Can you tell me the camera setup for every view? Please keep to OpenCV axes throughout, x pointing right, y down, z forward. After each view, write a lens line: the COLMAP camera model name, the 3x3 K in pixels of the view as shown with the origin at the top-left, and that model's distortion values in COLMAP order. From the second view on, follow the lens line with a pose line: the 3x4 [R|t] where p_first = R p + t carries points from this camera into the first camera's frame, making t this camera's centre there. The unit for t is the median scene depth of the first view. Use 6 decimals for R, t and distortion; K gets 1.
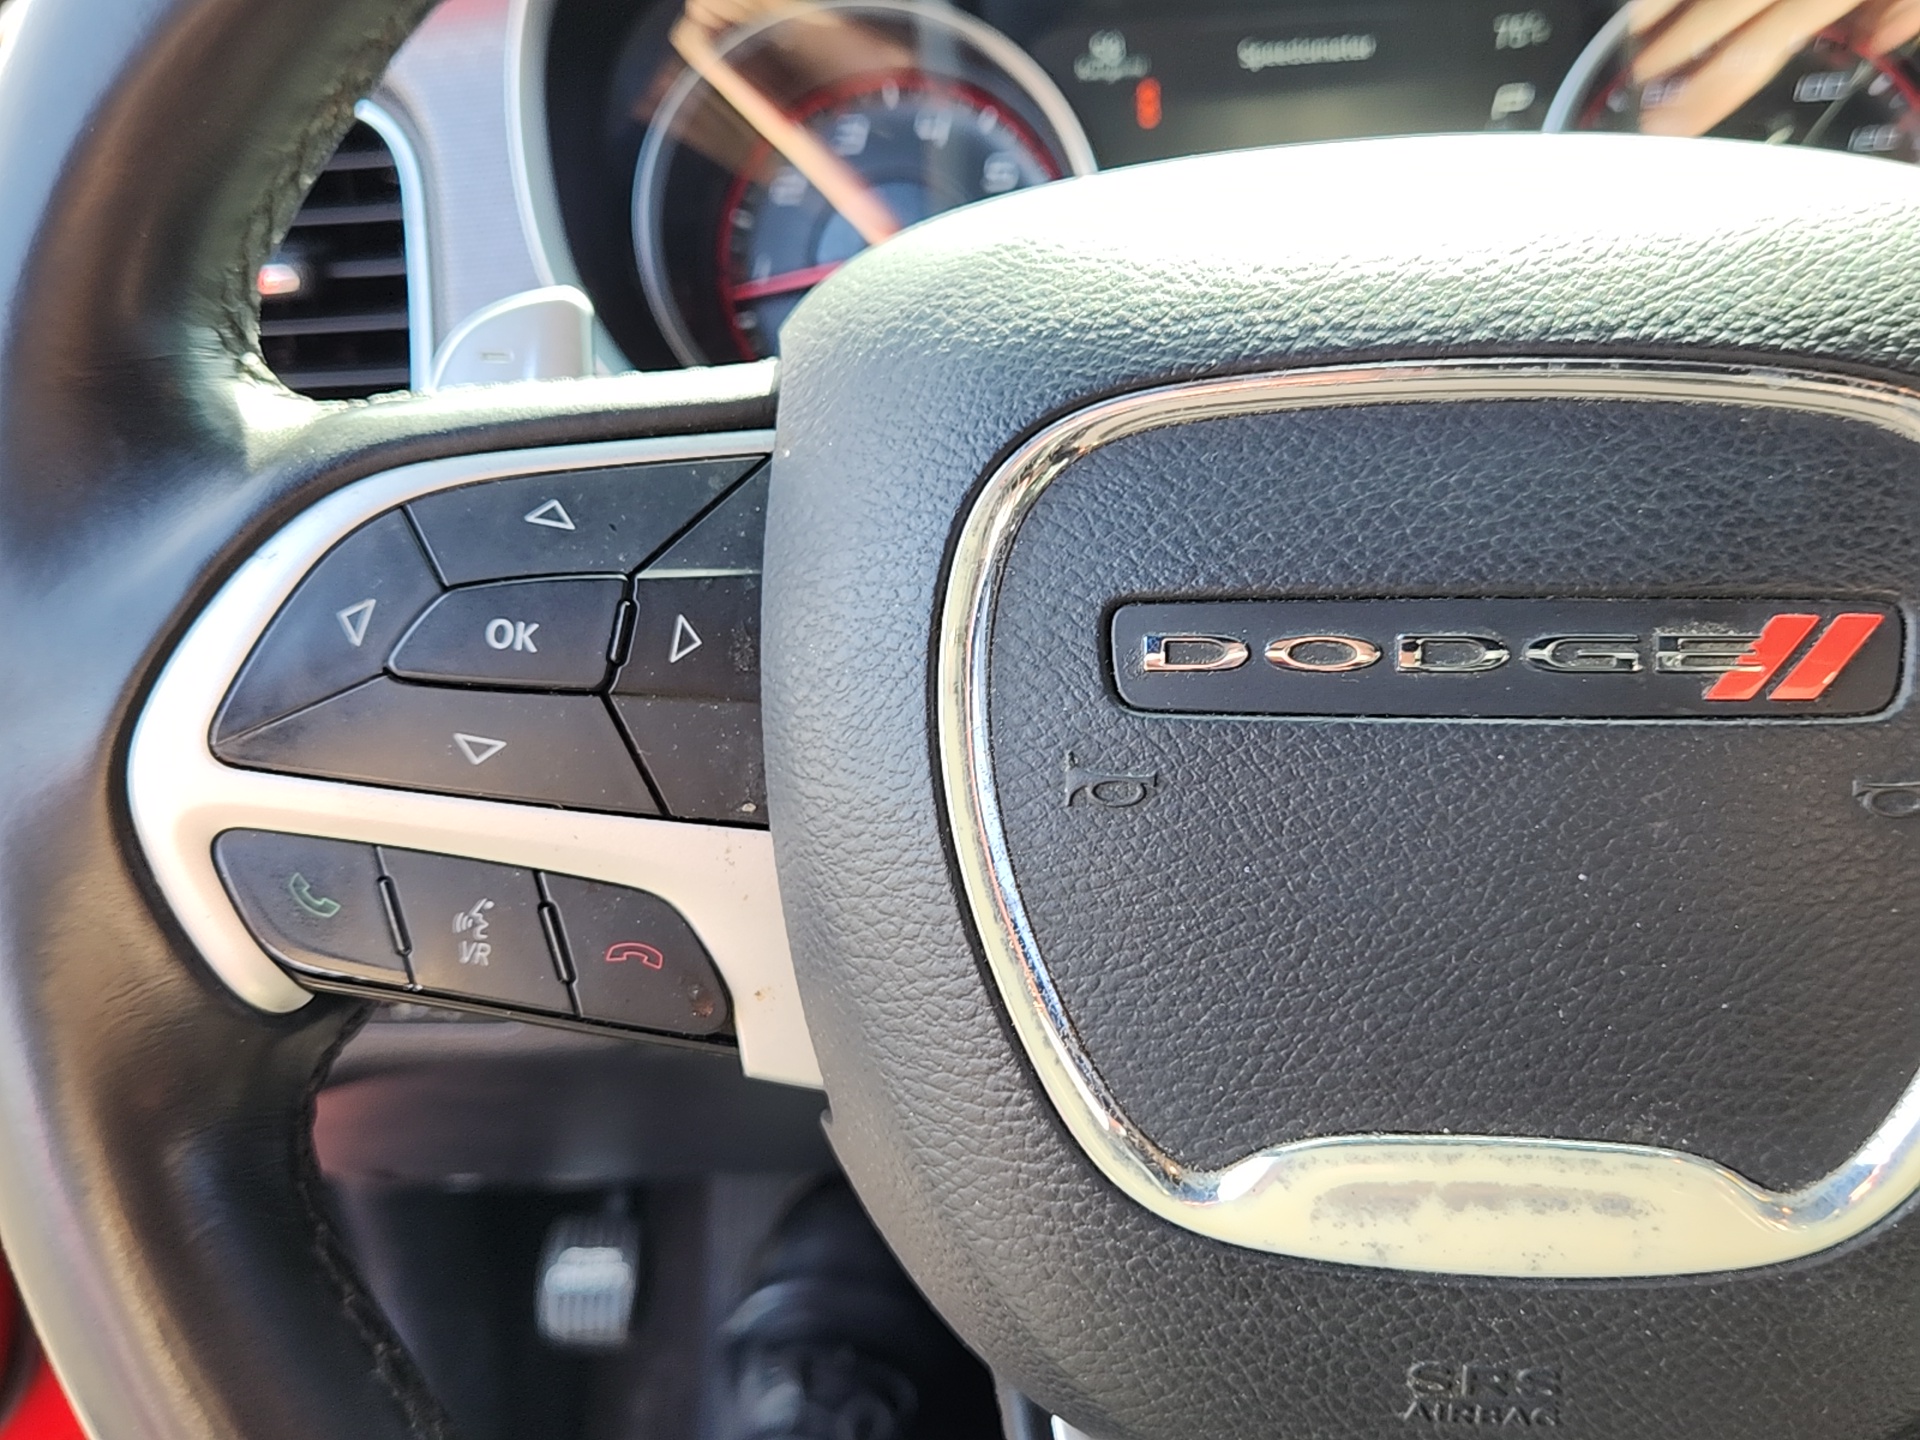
lens RADIAL K [[1793.1, 0, 960.0], [0, 1793.1, 720.0], [0, 0, 1]] dist [0.067723, -0.117307]
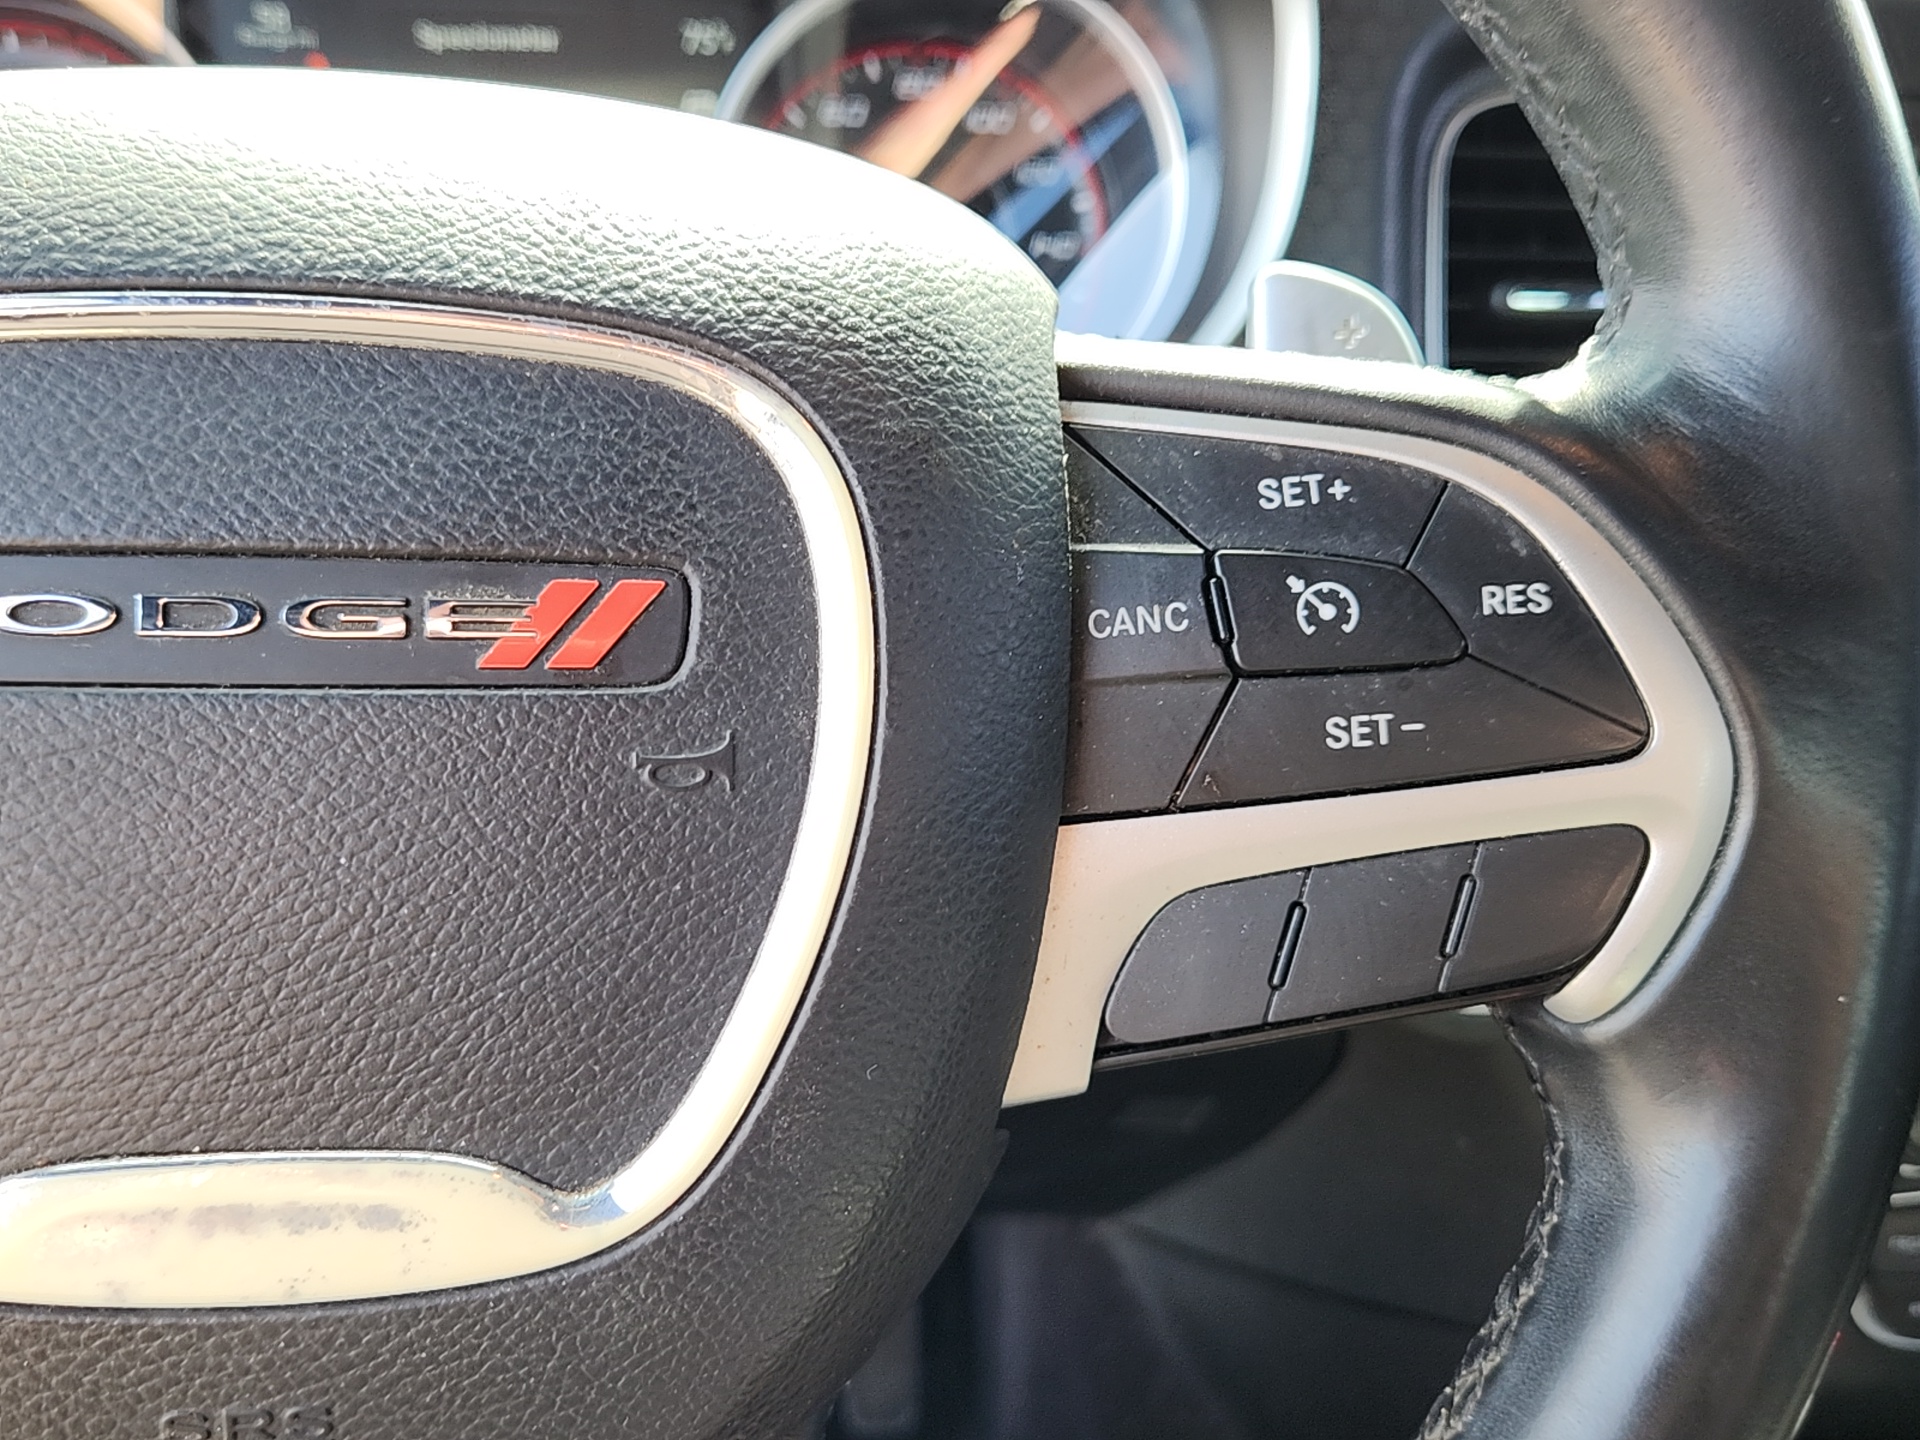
lens RADIAL K [[1793.1, 0, 960.0], [0, 1793.1, 720.0], [0, 0, 1]] dist [0.067723, -0.117307]
pose [[0.969168, -0.001360, 0.246397, 0.419097], [0.006906, 0.999742, -0.021646, 0.037350], [-0.246304, 0.022681, 0.968927, 0.034386]]
